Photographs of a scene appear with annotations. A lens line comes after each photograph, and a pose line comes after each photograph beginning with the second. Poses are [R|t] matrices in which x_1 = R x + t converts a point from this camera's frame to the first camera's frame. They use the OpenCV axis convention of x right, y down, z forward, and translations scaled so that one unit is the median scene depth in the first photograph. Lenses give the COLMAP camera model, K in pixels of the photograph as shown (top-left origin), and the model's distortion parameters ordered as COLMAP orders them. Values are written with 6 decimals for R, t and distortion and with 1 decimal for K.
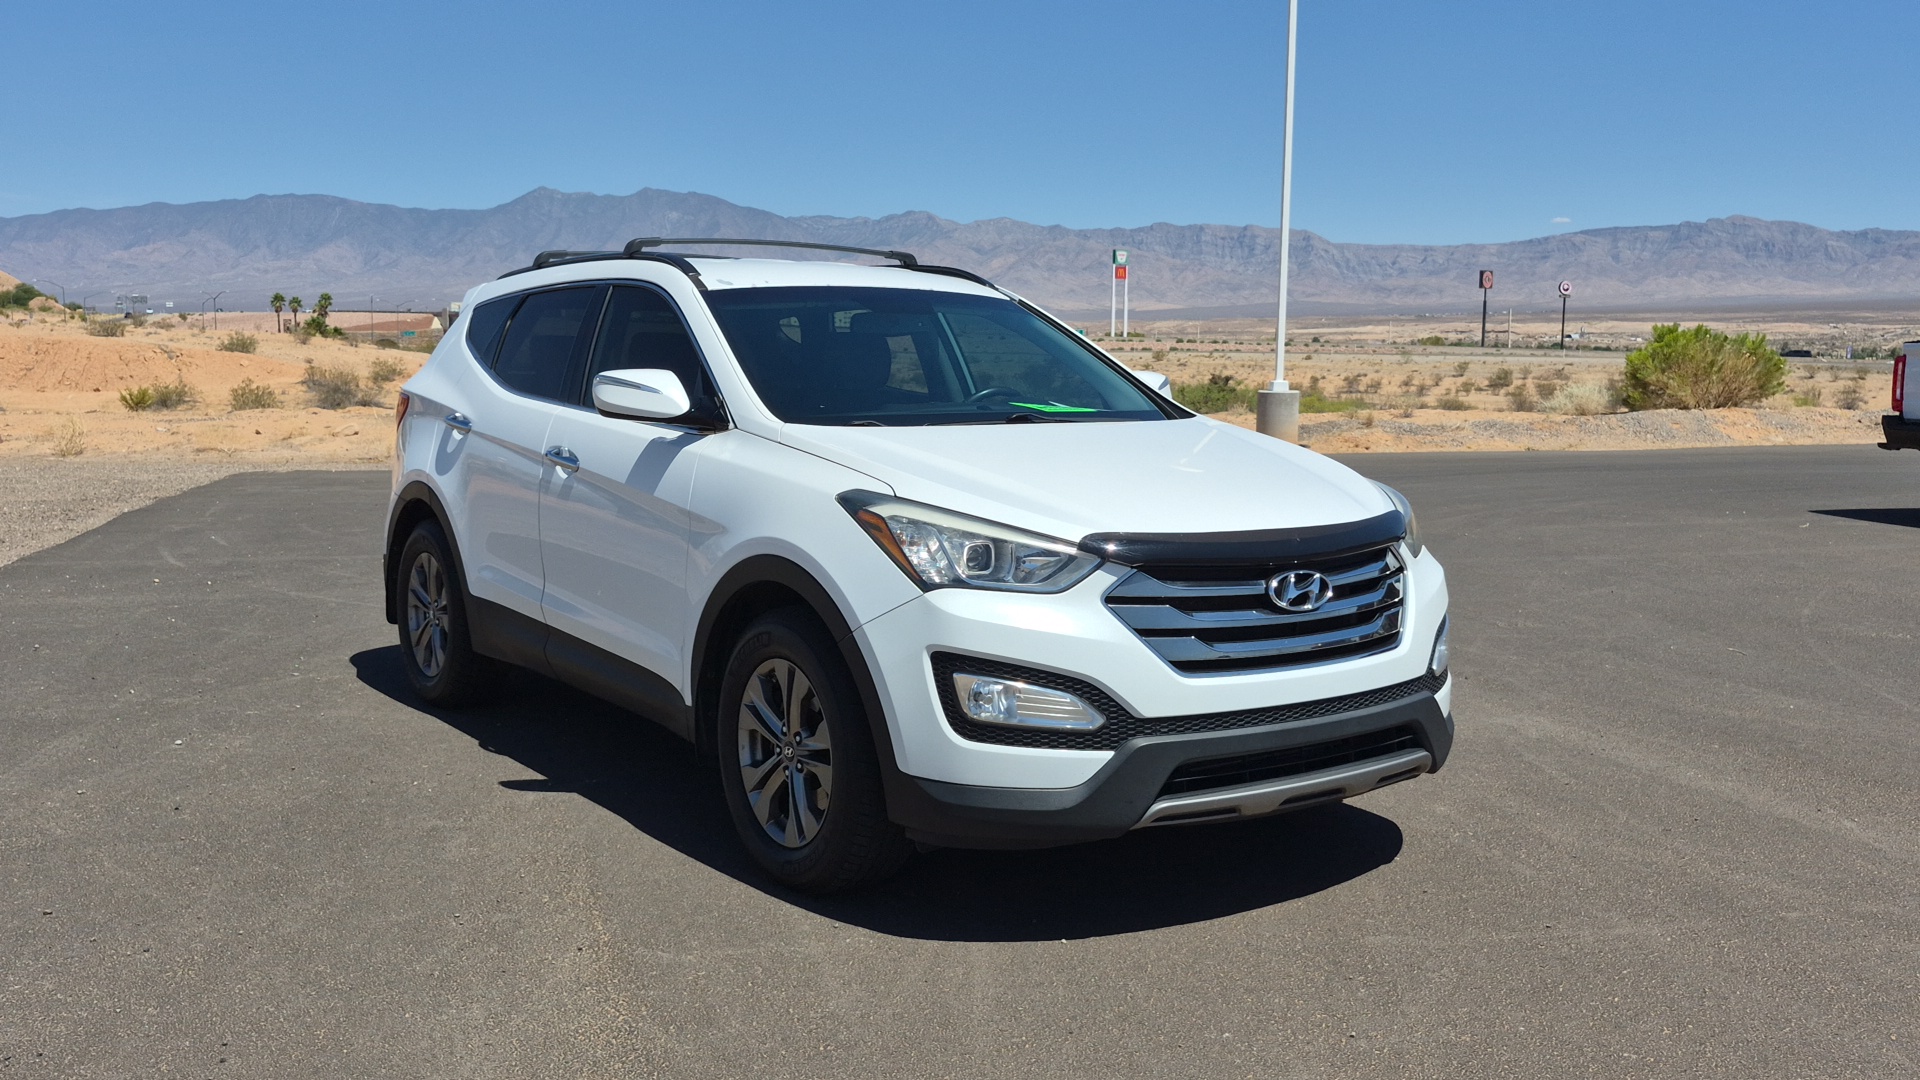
lens RADIAL K [[1666.5, 0, 959.1], [0, 1666.5, 507.1], [0, 0, 1]] dist [0.108350, -0.151991]
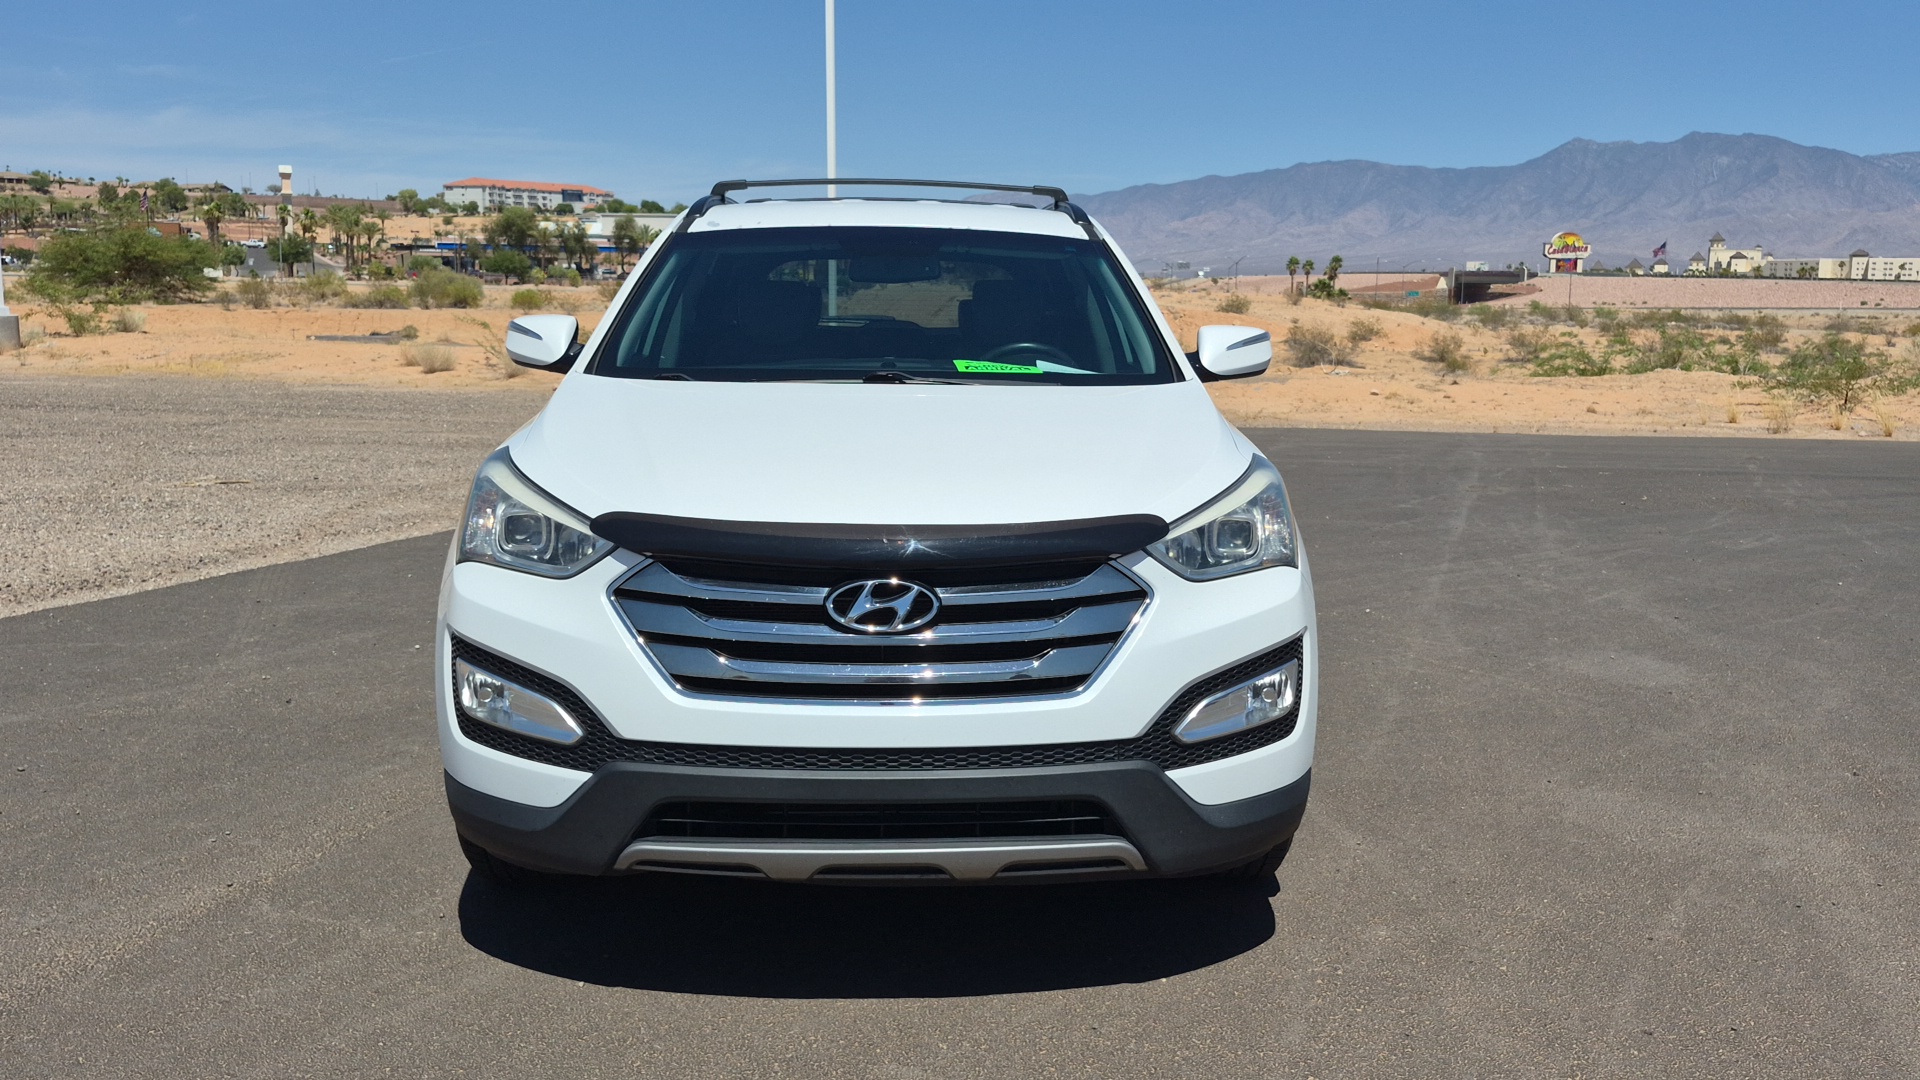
lens RADIAL K [[1666.5, 0, 977.1], [0, 1666.5, 538.8], [0, 0, 1]] dist [0.108350, -0.151991]
pose [[0.837333, 0.078423, -0.541039, 0.607392], [-0.055713, 0.996746, 0.058255, -0.026389], [0.543847, -0.018636, 0.838978, 0.349196]]
